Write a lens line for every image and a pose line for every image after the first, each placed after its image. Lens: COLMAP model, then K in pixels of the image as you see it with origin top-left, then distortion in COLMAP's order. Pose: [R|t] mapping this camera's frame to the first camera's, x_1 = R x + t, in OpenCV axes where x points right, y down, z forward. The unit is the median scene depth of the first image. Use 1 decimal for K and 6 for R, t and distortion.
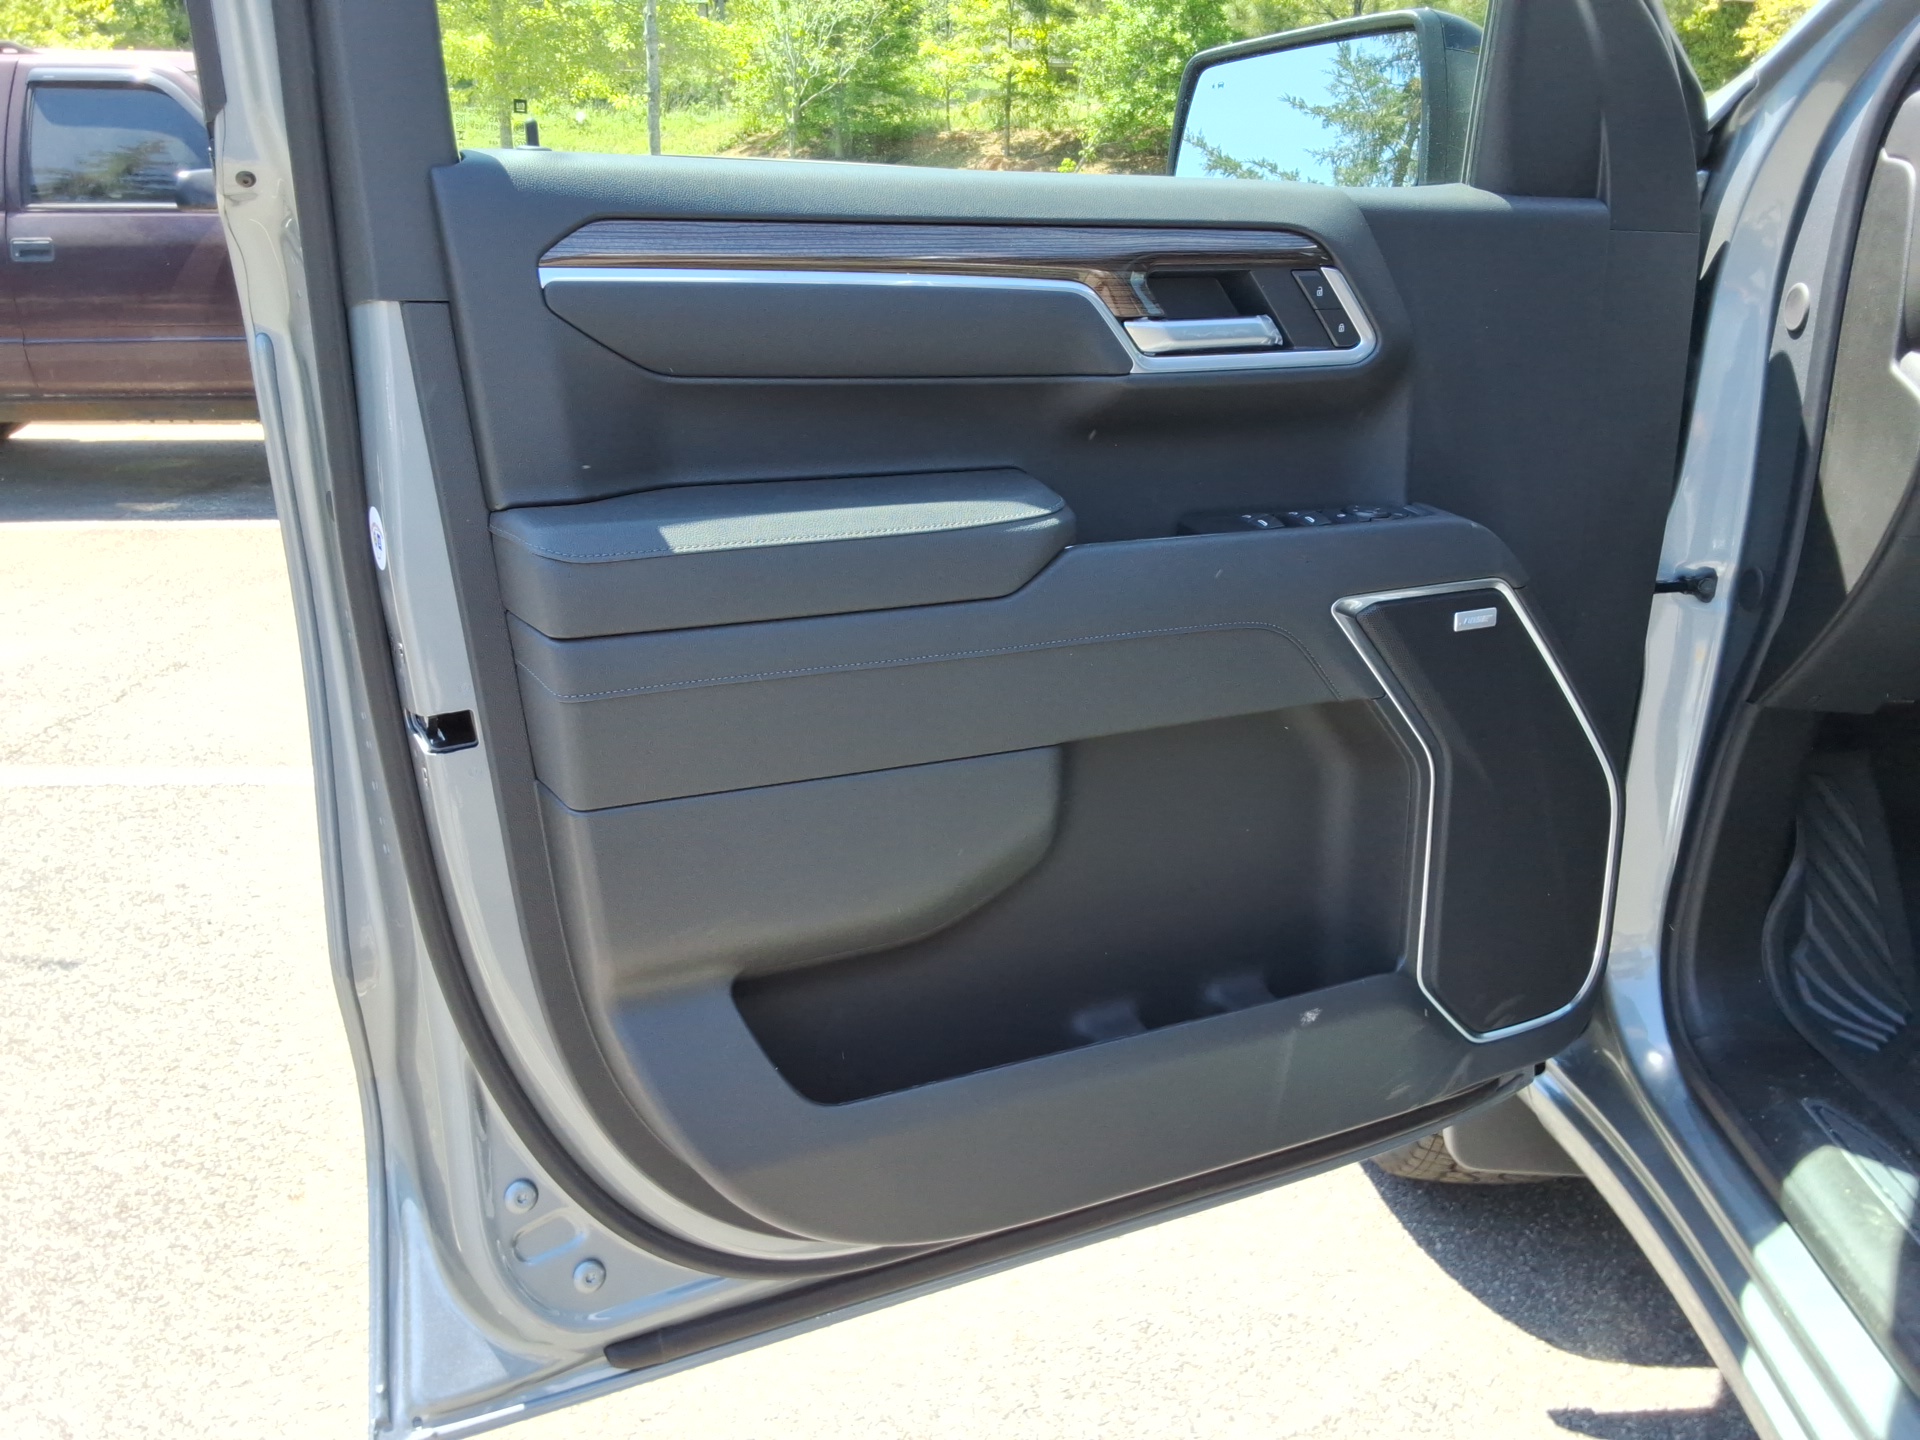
lens RADIAL K [[1553.0, 0, 978.6], [0, 1553.0, 709.9], [0, 0, 1]] dist [0.086139, -0.127712]
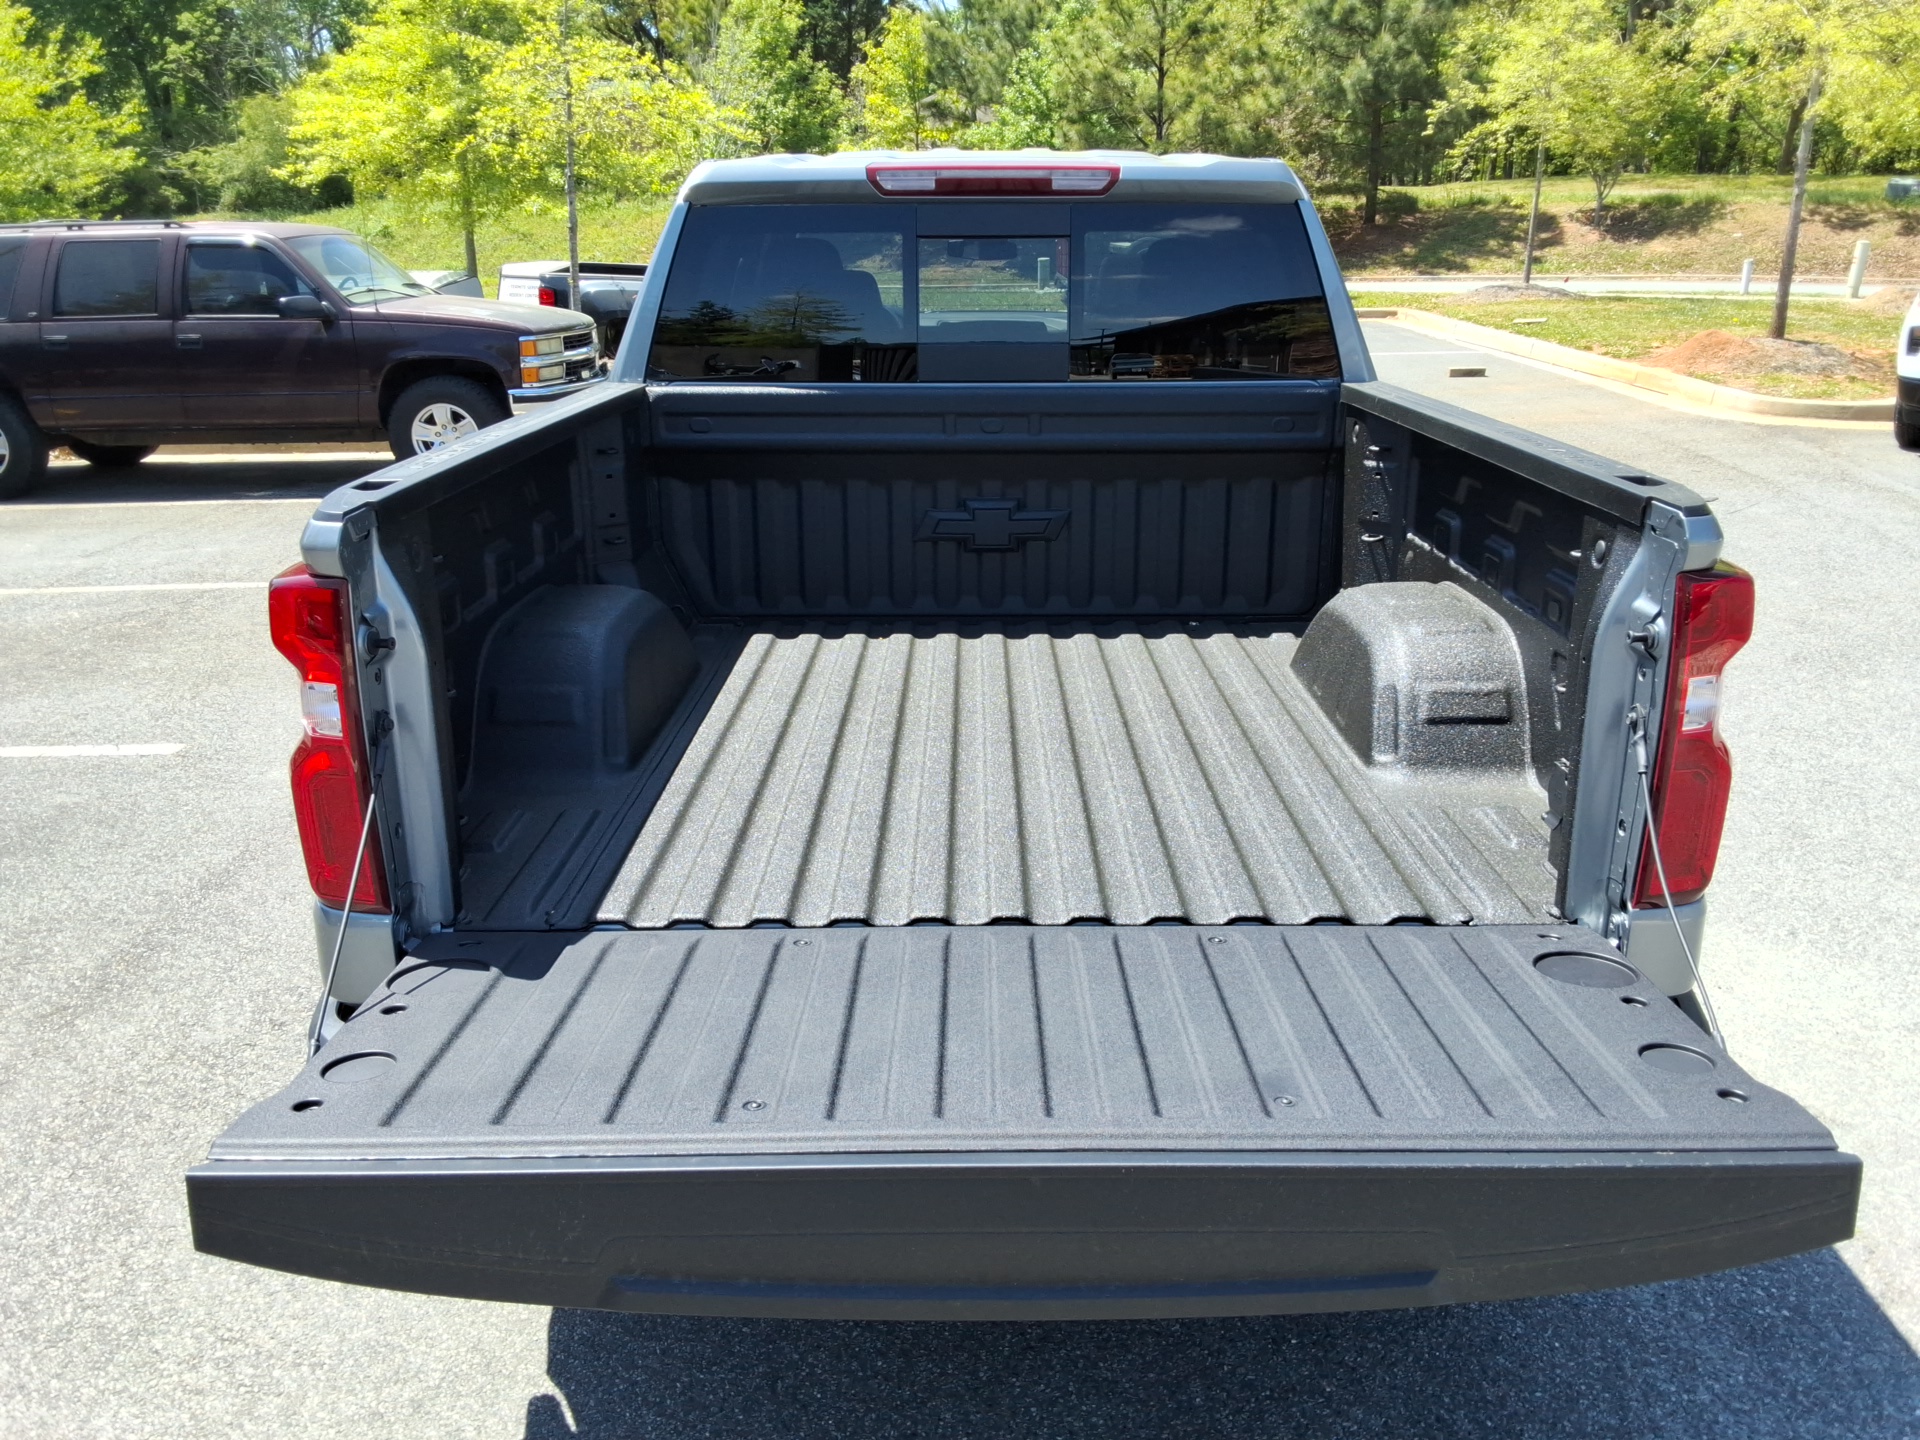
lens RADIAL K [[1548.3, 0, 976.3], [0, 1548.3, 714.8], [0, 0, 1]] dist [0.104098, -0.152273]
pose [[0.999723, -0.014617, 0.018435, 0.051220], [0.015303, 0.999174, -0.037650, 0.045054], [-0.017869, 0.037922, 0.999121, -0.168152]]
